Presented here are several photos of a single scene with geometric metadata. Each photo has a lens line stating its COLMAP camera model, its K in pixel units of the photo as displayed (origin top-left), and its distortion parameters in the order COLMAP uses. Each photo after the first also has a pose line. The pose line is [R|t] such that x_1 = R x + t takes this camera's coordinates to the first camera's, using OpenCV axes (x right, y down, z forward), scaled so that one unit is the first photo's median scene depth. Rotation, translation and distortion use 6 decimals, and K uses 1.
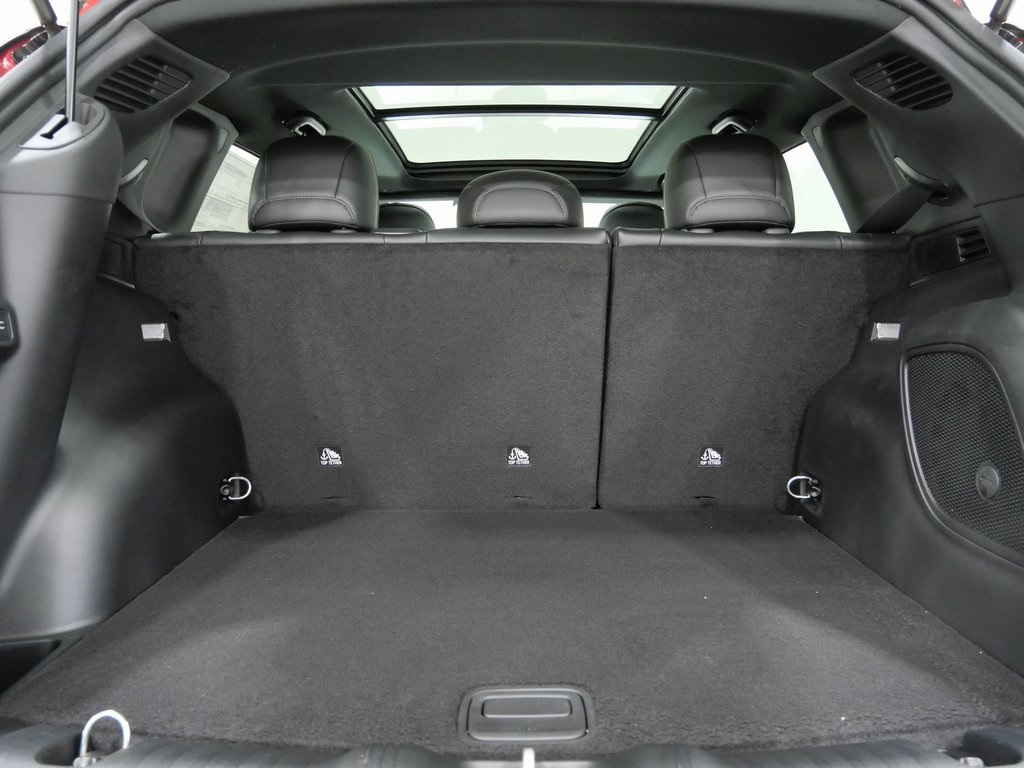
lens RADIAL K [[789.2, 0, 510.1], [0, 789.2, 392.2], [0, 0, 1]] dist [-0.005810, -0.003280]
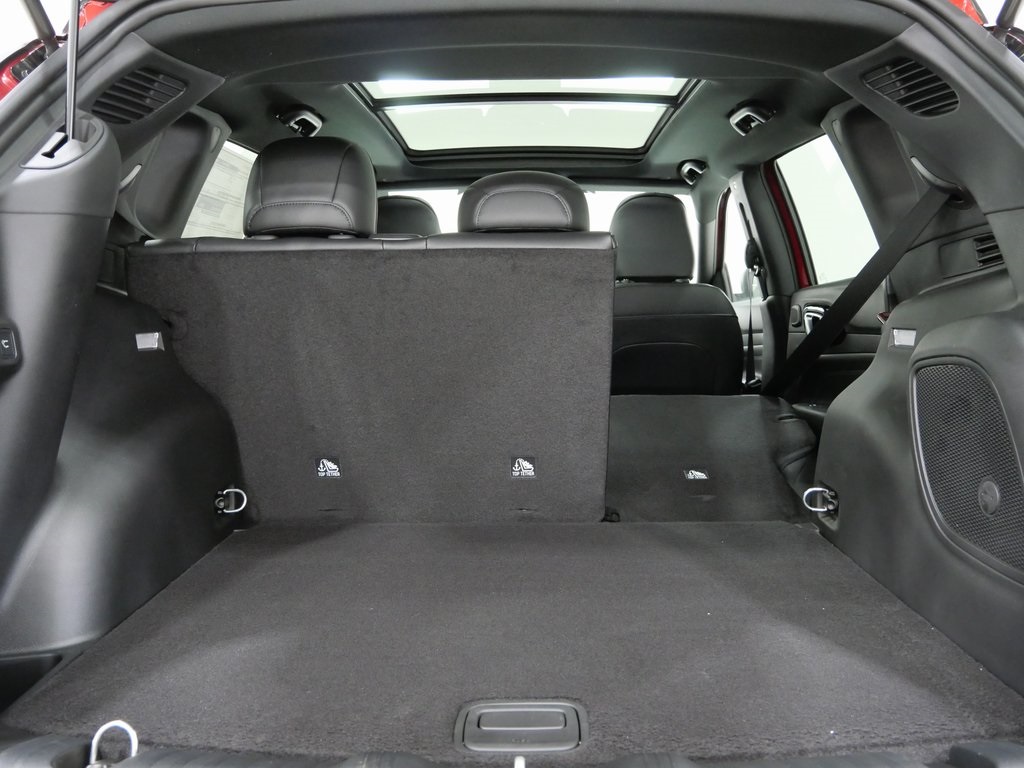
lens RADIAL K [[889.4, 0, 512.0], [0, 889.4, 384.0], [0, 0, 1]] dist [-0.004113, 0.002801]
pose [[0.999837, -0.002715, -0.017859, 0.024384], [0.002682, 0.999995, -0.001844, -0.026535], [0.017864, 0.001796, 0.999839, -0.121542]]
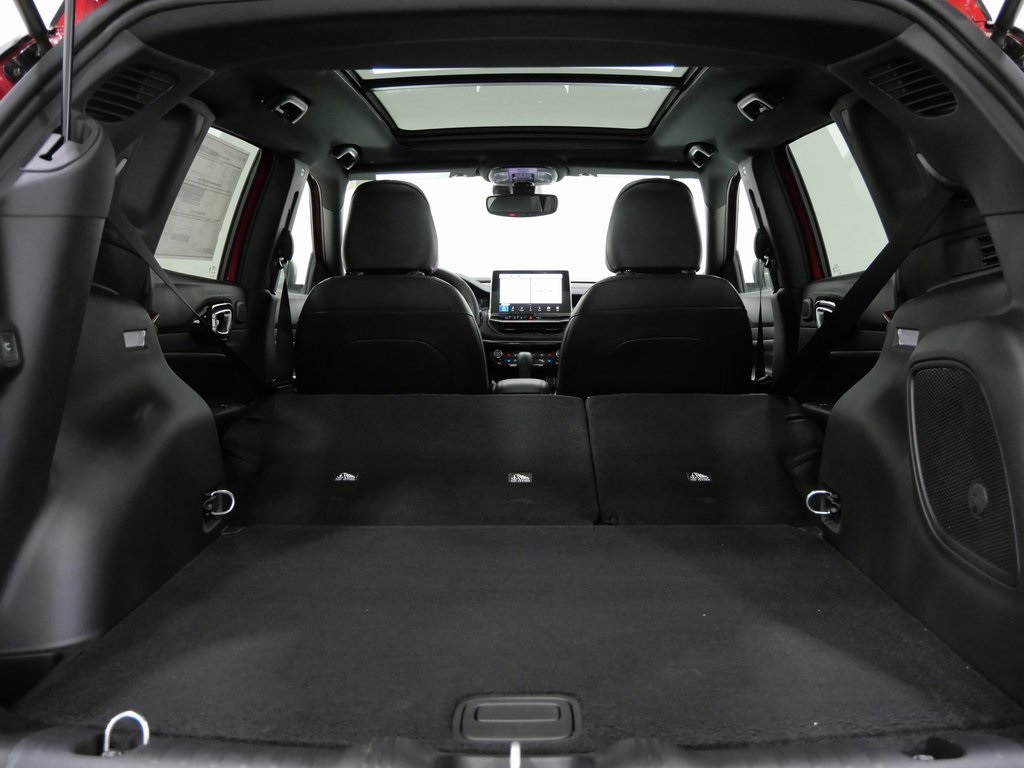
lens RADIAL K [[1002.8, 0, 509.7], [0, 1002.8, 391.8], [0, 0, 1]] dist [0.006884, 0.005353]
pose [[0.999887, -0.000633, -0.014988, 0.025192], [0.000859, 0.999887, 0.015040, -0.040535], [0.014977, -0.015052, 0.999775, -0.272242]]
